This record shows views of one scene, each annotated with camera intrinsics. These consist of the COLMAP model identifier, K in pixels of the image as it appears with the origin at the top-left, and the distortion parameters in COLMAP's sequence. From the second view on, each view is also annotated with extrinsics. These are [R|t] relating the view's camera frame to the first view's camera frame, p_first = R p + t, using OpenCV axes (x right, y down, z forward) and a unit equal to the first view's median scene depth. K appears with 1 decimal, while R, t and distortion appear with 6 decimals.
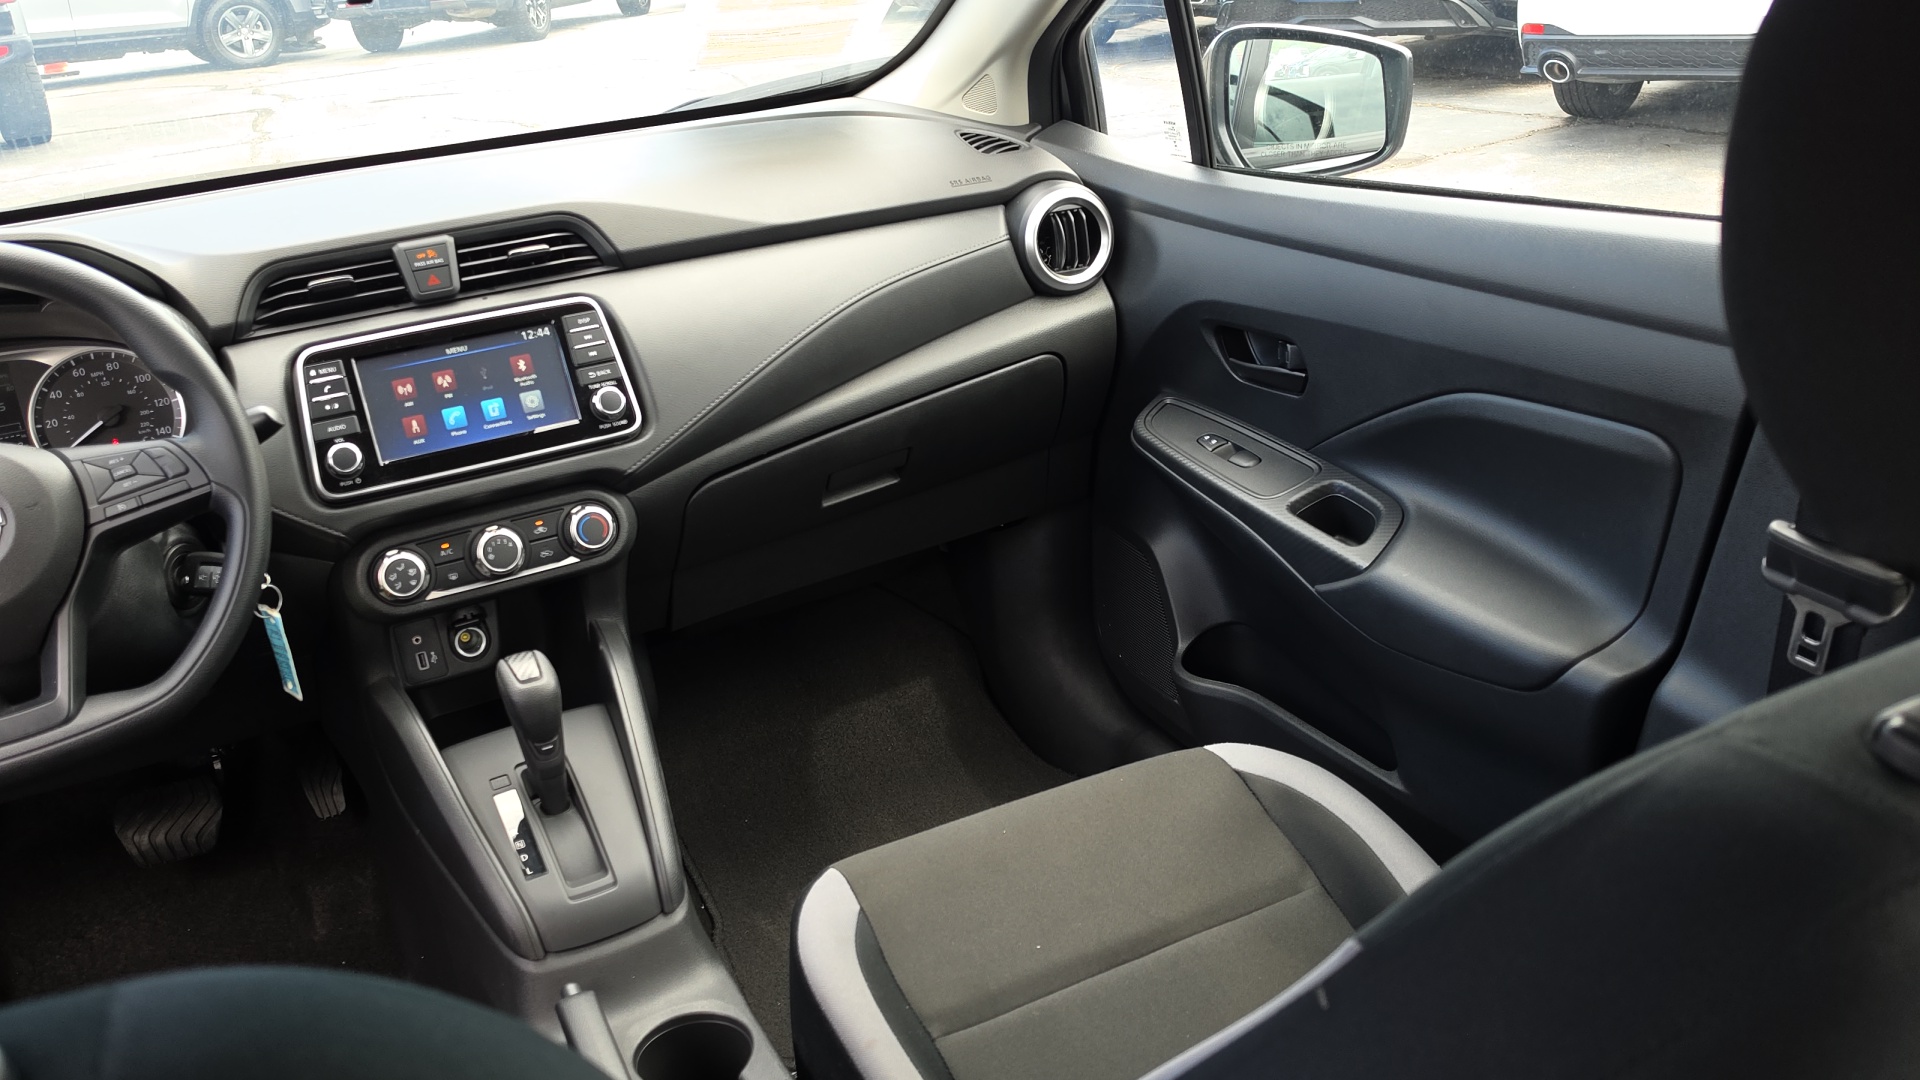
lens RADIAL K [[1646.4, 0, 966.1], [0, 1646.4, 539.6], [0, 0, 1]] dist [-0.012332, 0.002725]
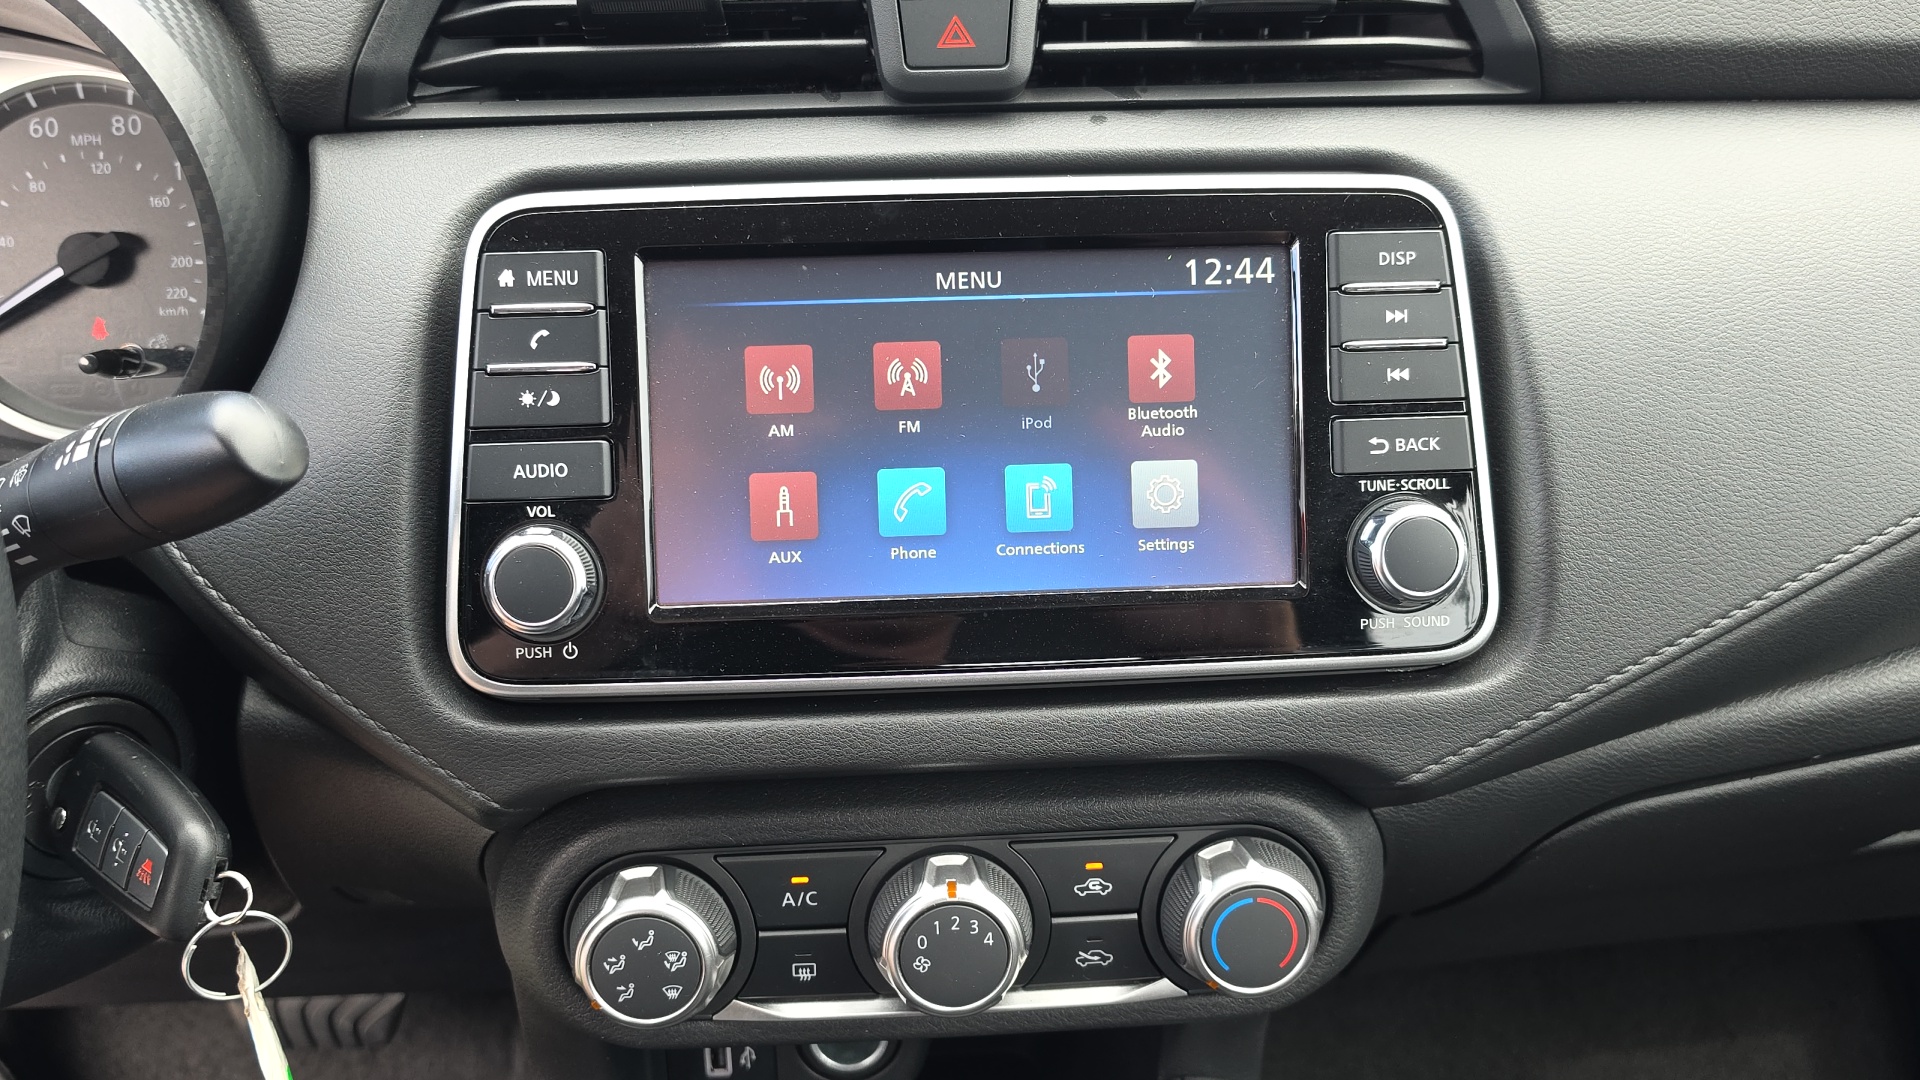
lens RADIAL K [[1646.4, 0, 948.0], [0, 1646.4, 541.1], [0, 0, 1]] dist [-0.012332, 0.002725]
pose [[0.914281, 0.259928, -0.310689, -0.204528], [-0.217679, 0.962088, 0.164324, -0.117064], [0.341622, -0.082608, 0.936200, 0.703621]]
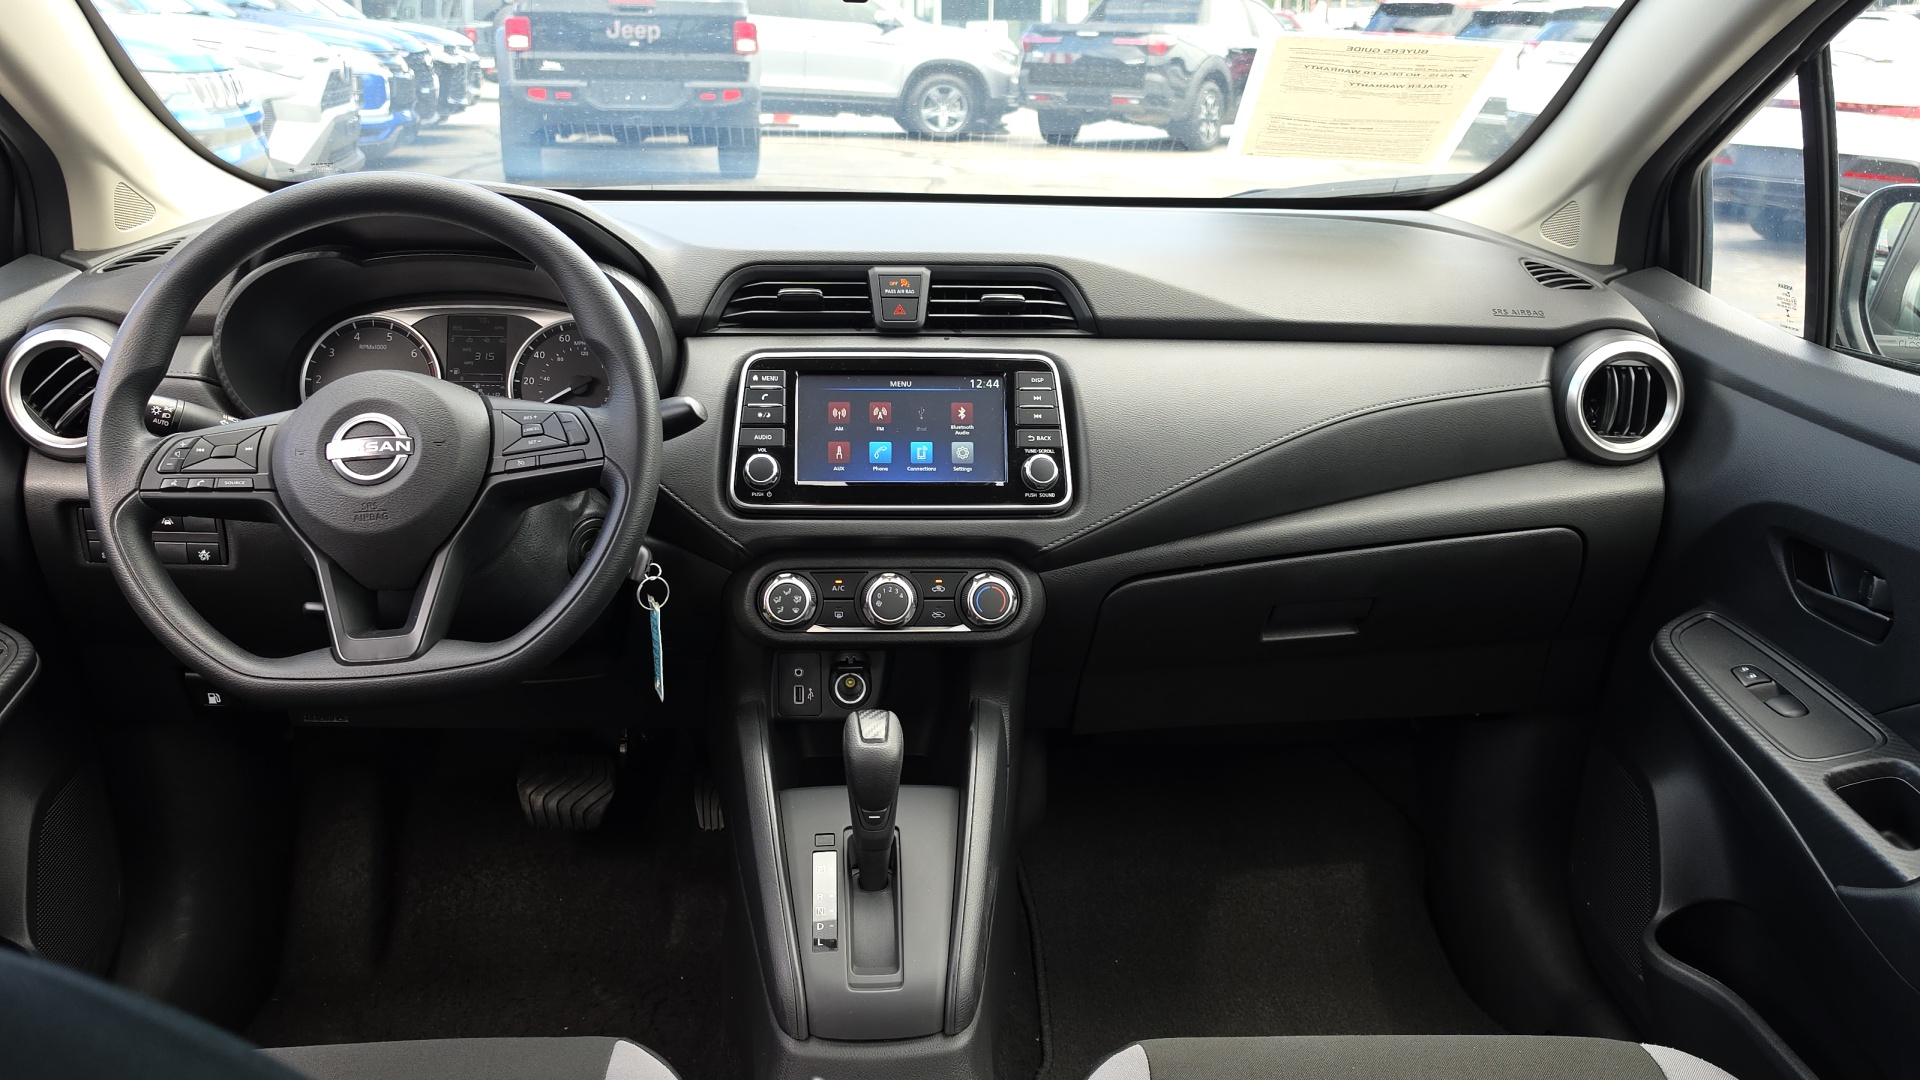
lens RADIAL K [[1646.4, 0, 948.9], [0, 1646.4, 543.4], [0, 0, 1]] dist [-0.012332, 0.002725]
pose [[0.911575, 0.216574, -0.349467, 0.067302], [-0.241301, 0.970039, -0.028267, -0.005777], [0.332874, 0.110095, 0.936522, 0.126967]]
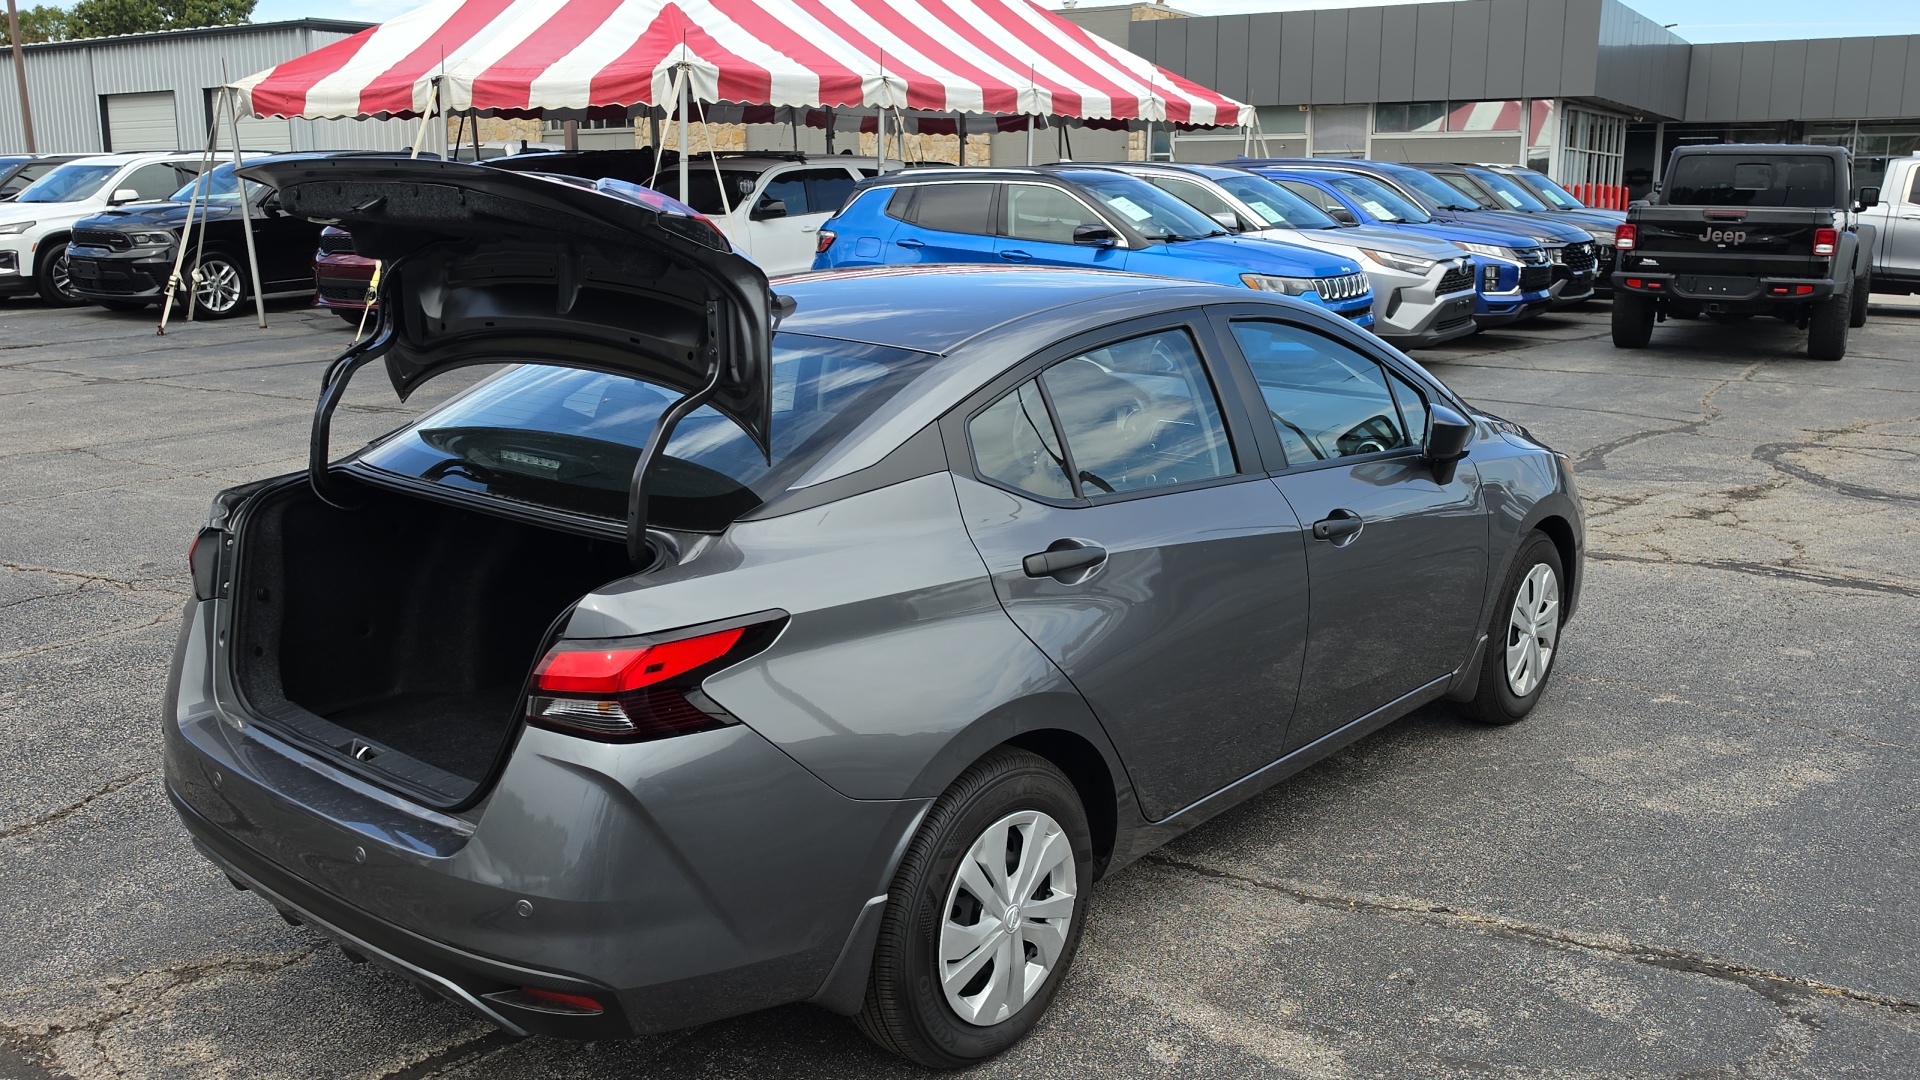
lens RADIAL K [[1646.4, 0, 948.2], [0, 1646.4, 542.1], [0, 0, 1]] dist [-0.012332, 0.002725]
pose [[0.379739, 0.292056, -0.877782, 2.609586], [-0.383010, 0.913348, 0.138195, -0.185543], [0.842081, 0.283722, 0.458695, -0.995286]]
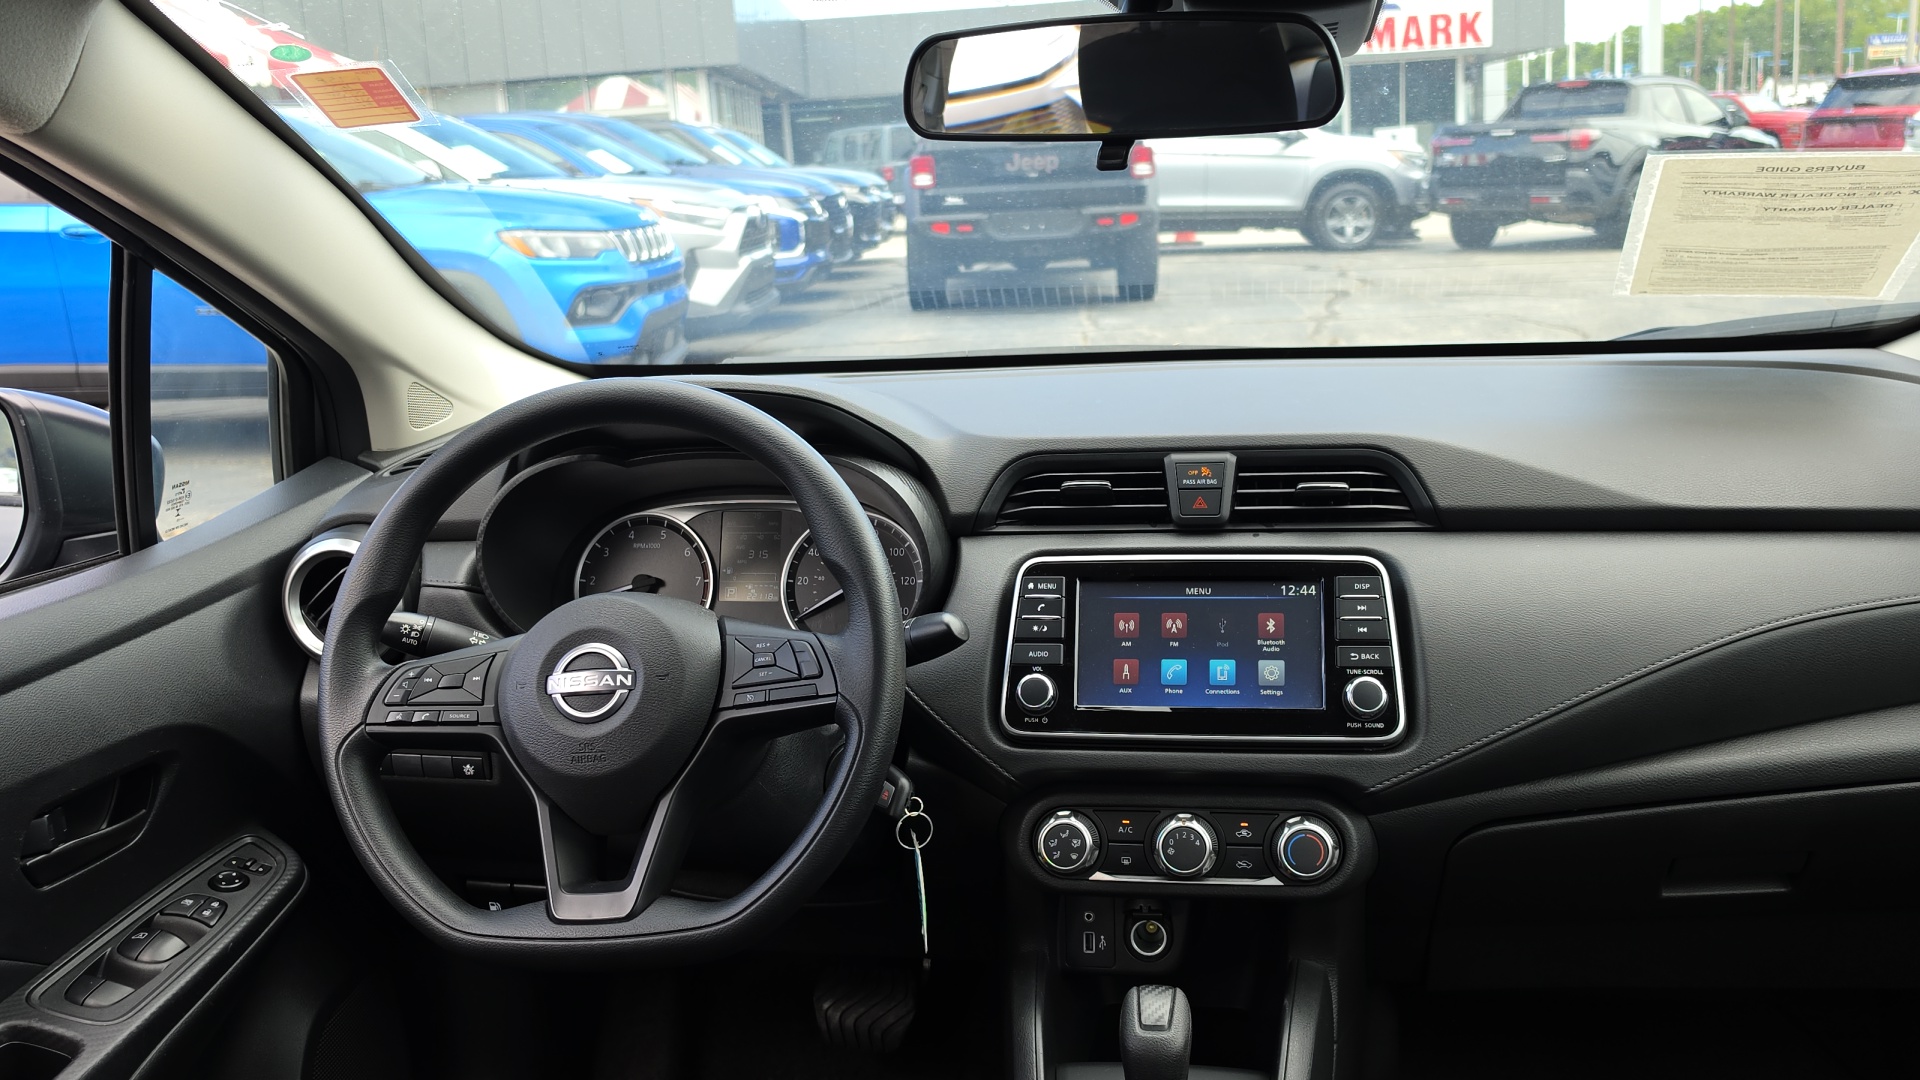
lens RADIAL K [[1646.4, 0, 955.3], [0, 1646.4, 540.3], [0, 0, 1]] dist [-0.012332, 0.002725]
pose [[0.797985, 0.182919, -0.574248, 0.058344], [-0.247260, 0.968311, -0.035155, -0.080505], [0.549621, 0.170042, 0.817926, 0.257503]]
